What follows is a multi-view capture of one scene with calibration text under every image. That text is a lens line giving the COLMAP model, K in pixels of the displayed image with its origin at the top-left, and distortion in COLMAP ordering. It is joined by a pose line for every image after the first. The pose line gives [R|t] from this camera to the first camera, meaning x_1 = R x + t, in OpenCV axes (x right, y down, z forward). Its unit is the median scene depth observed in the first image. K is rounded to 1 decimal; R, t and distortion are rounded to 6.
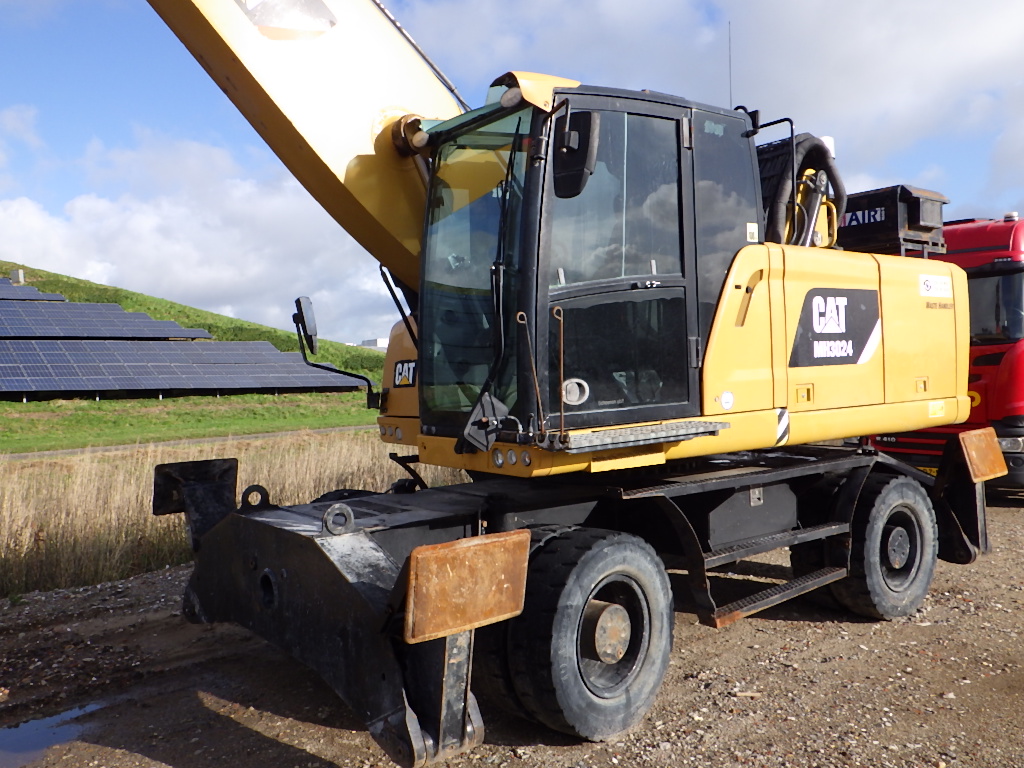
lens RADIAL K [[831.2, 0, 512.0], [0, 831.2, 384.0], [0, 0, 1]] dist [-0.003833, -0.001064]
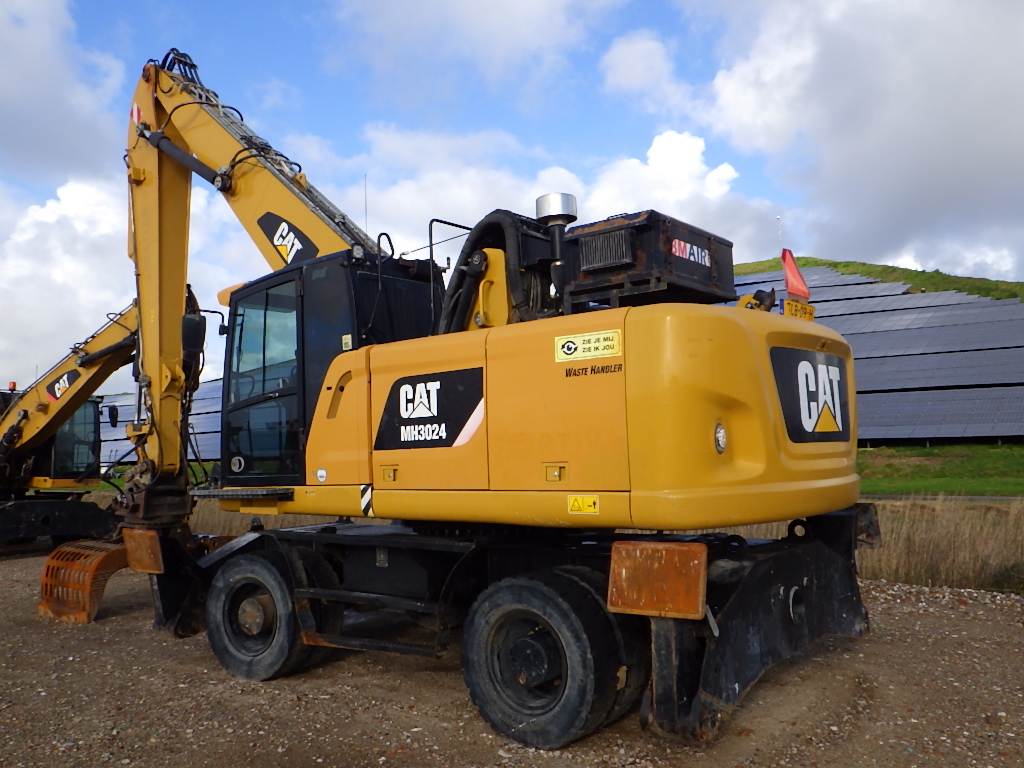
lens RADIAL K [[854.4, 0, 512.0], [0, 854.4, 384.0], [0, 0, 1]] dist [-0.000018, 0.002325]
pose [[0.248283, -0.046881, -0.967552, 1.491314], [0.008456, 0.998895, -0.046230, -0.053803], [0.968651, 0.003296, 0.248405, 0.860502]]
